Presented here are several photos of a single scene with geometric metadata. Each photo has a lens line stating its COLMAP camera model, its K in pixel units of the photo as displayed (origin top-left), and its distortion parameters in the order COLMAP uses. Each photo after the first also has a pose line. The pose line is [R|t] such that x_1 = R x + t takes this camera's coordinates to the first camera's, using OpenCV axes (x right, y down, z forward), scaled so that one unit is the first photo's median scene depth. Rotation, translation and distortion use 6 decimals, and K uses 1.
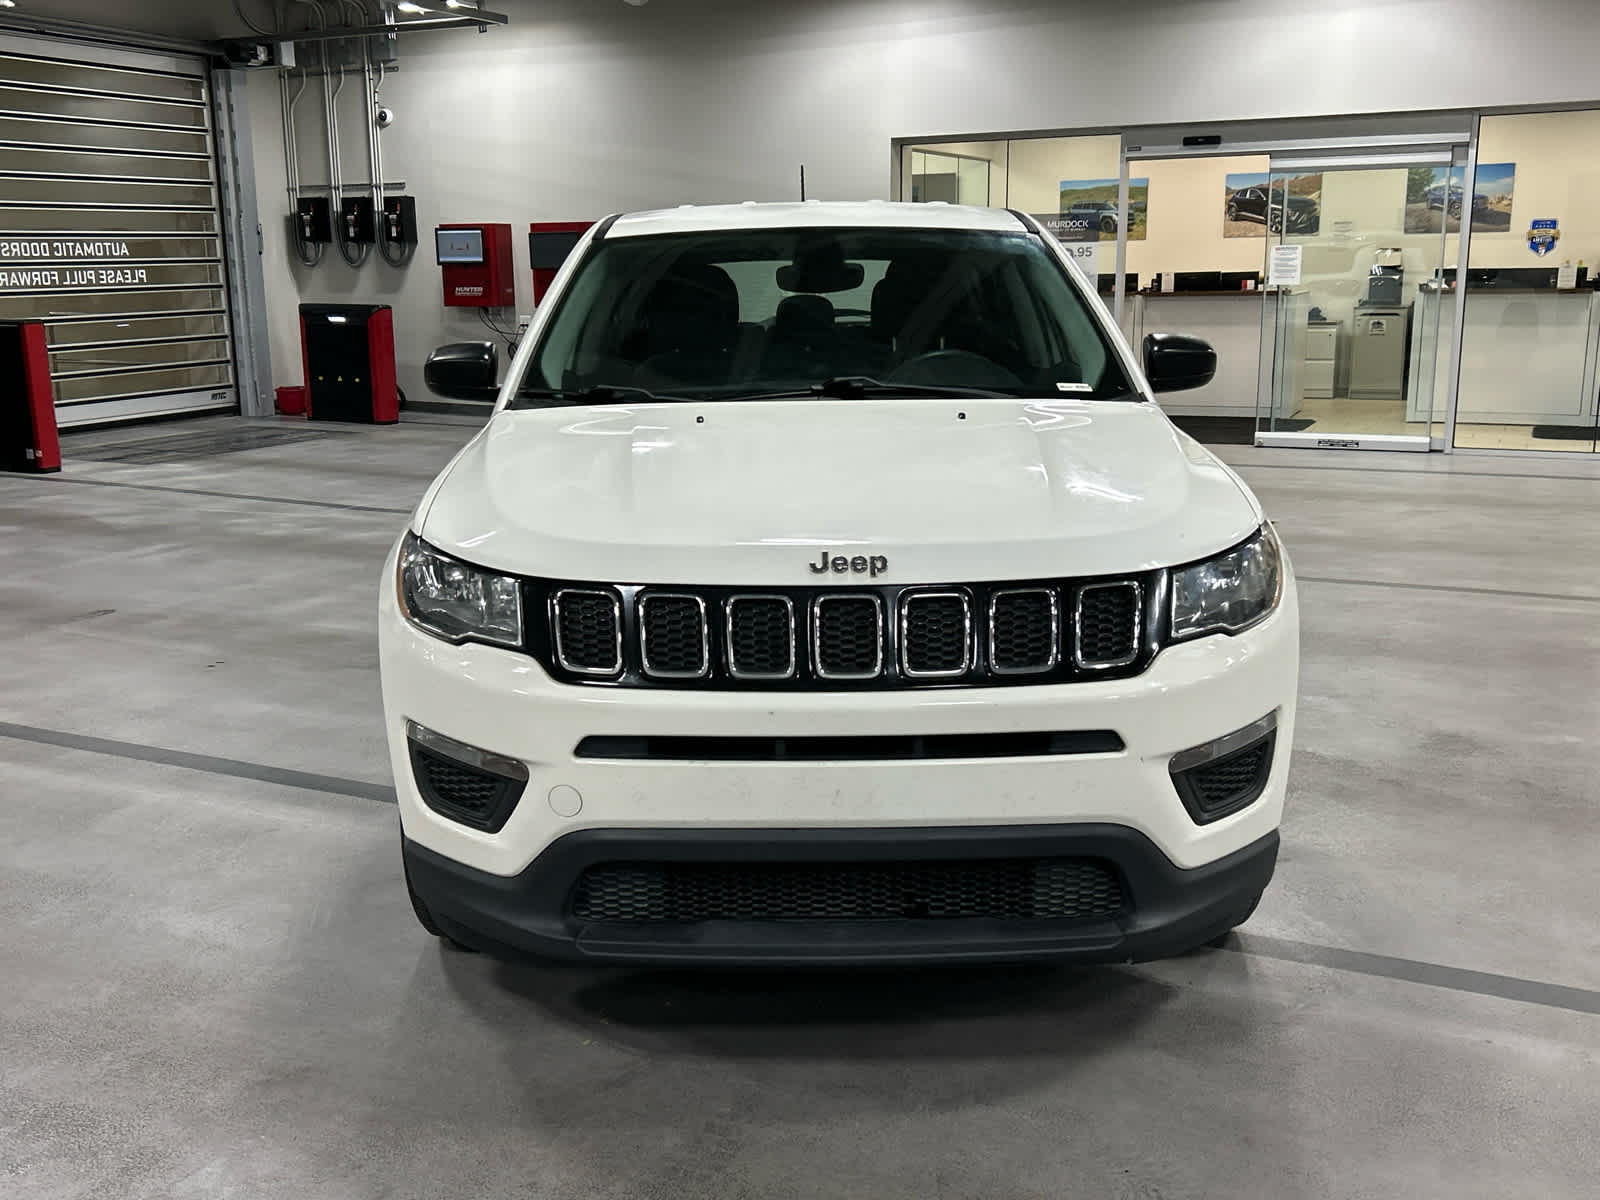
lens RADIAL K [[1584.6, 0, 785.6], [0, 1584.6, 594.0], [0, 0, 1]] dist [0.037172, 0.000000]
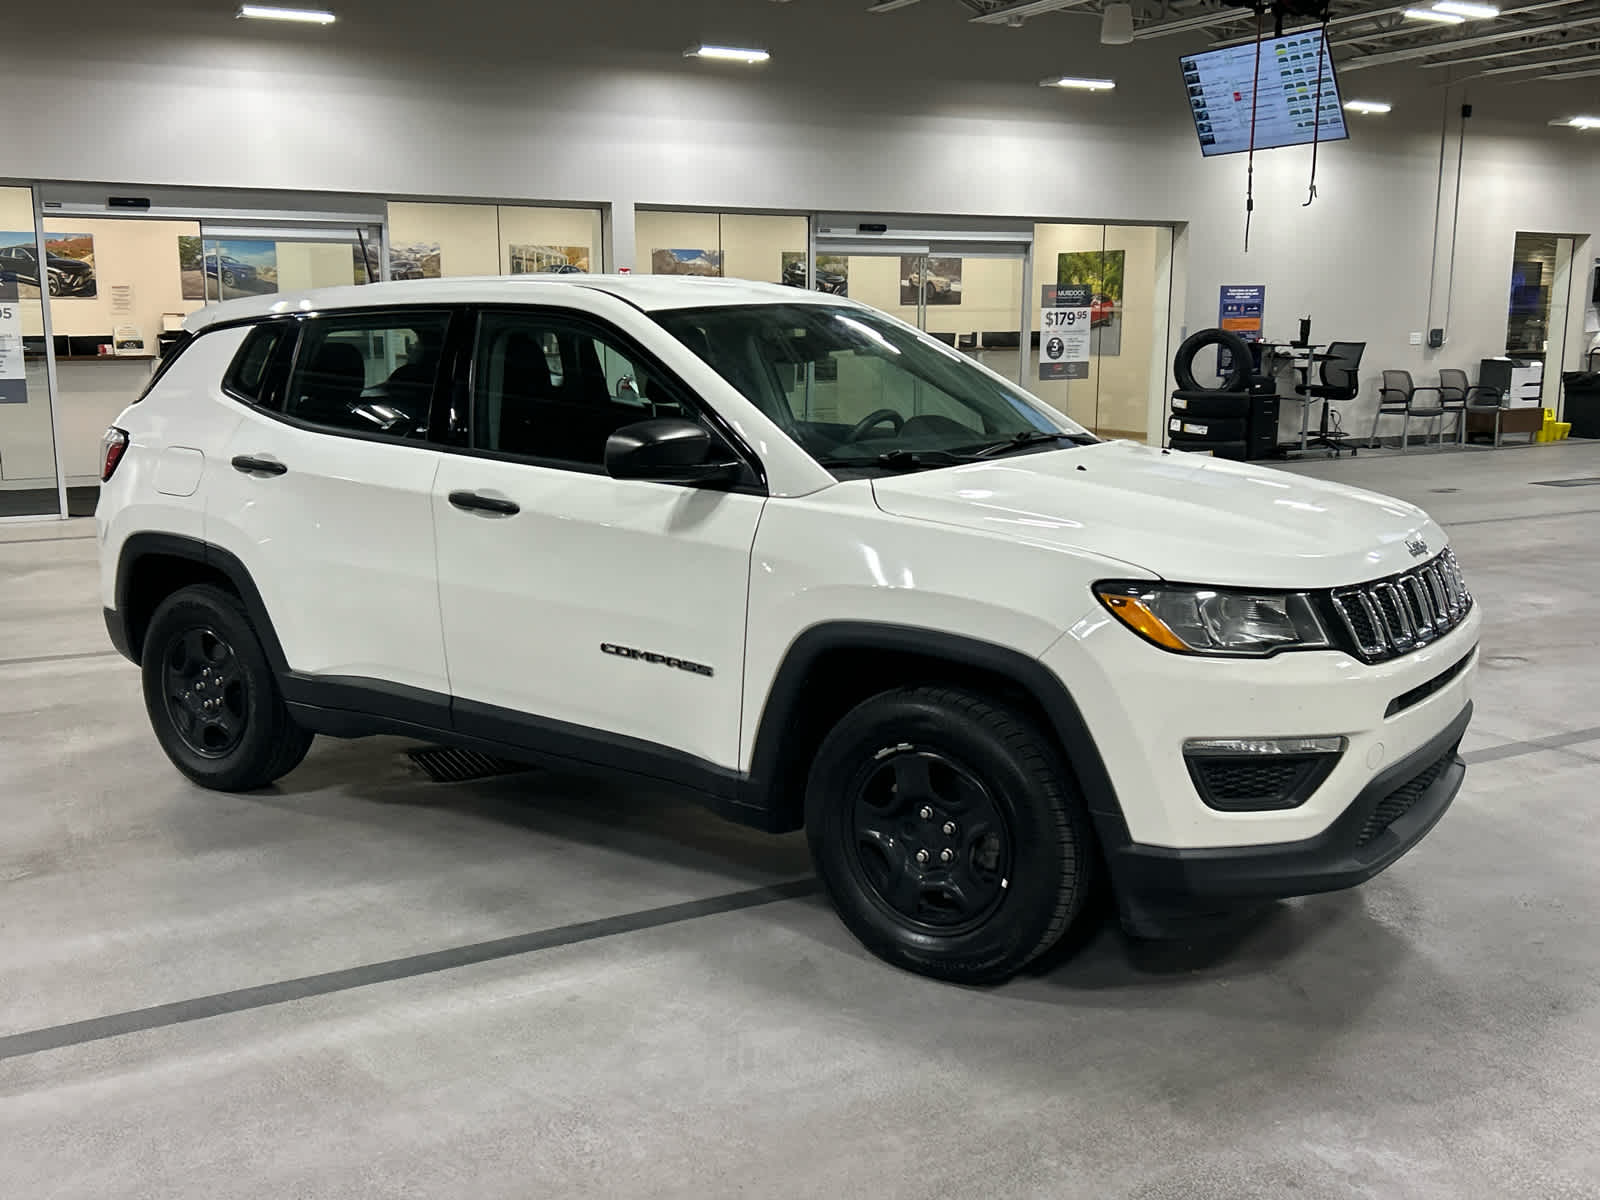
lens RADIAL K [[1584.6, 0, 771.9], [0, 1584.6, 613.4], [0, 0, 1]] dist [0.037172, 0.000000]
pose [[0.576913, -0.139856, 0.804743, -1.176331], [0.160697, 0.985411, 0.056052, -0.109711], [-0.800842, 0.096982, 0.590971, 0.504475]]
